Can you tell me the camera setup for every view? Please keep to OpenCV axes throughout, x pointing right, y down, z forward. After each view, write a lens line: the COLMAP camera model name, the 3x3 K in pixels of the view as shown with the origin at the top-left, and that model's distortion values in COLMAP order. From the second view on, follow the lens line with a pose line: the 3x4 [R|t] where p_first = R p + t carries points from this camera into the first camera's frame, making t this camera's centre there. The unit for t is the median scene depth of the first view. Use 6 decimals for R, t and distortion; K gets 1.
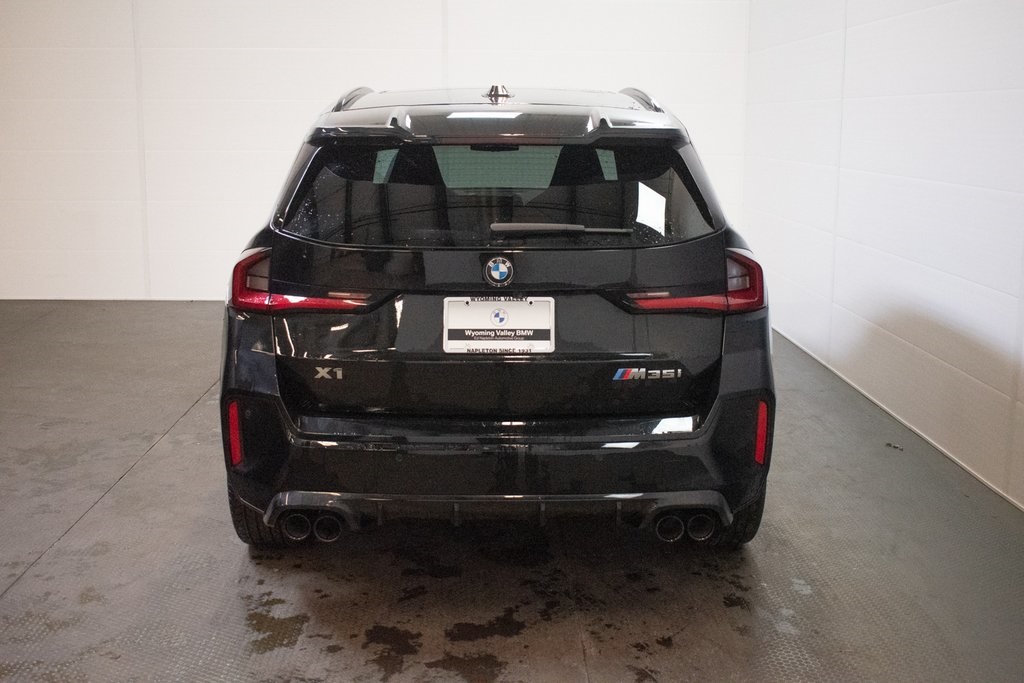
lens RADIAL K [[1140.8, 0, 511.1], [0, 1140.8, 339.2], [0, 0, 1]] dist [-0.026378, 0.000000]
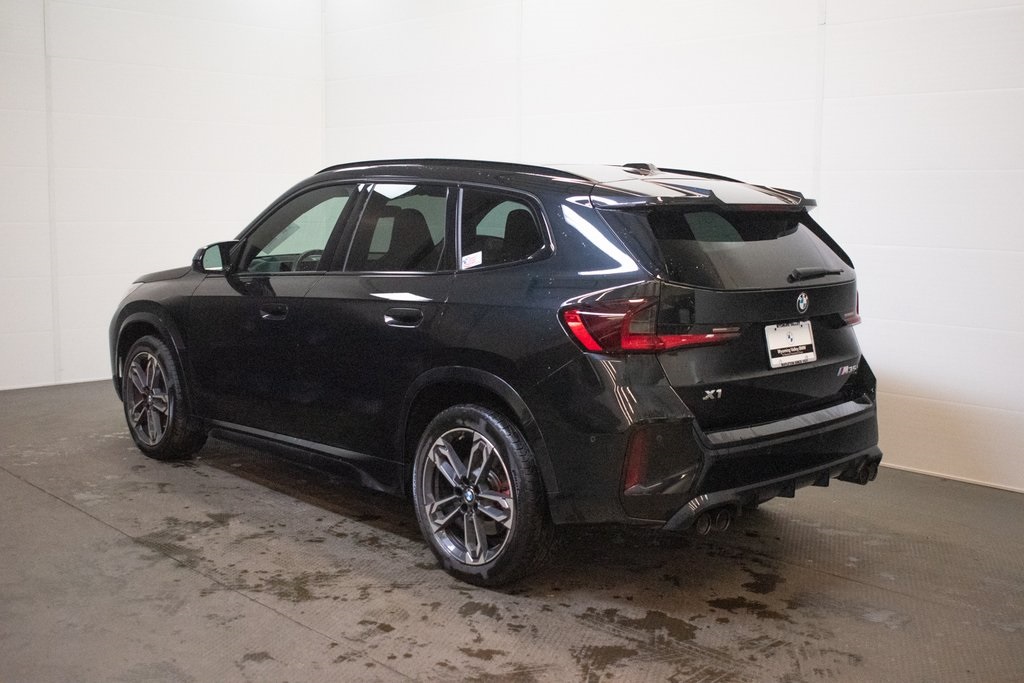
lens RADIAL K [[1140.8, 0, 515.4], [0, 1140.8, 339.4], [0, 0, 1]] dist [-0.026378, 0.000000]
pose [[0.725682, -0.079287, 0.683447, -1.164664], [0.119516, 0.992763, -0.011730, -0.040781], [-0.677571, 0.090195, 0.729906, 0.238681]]
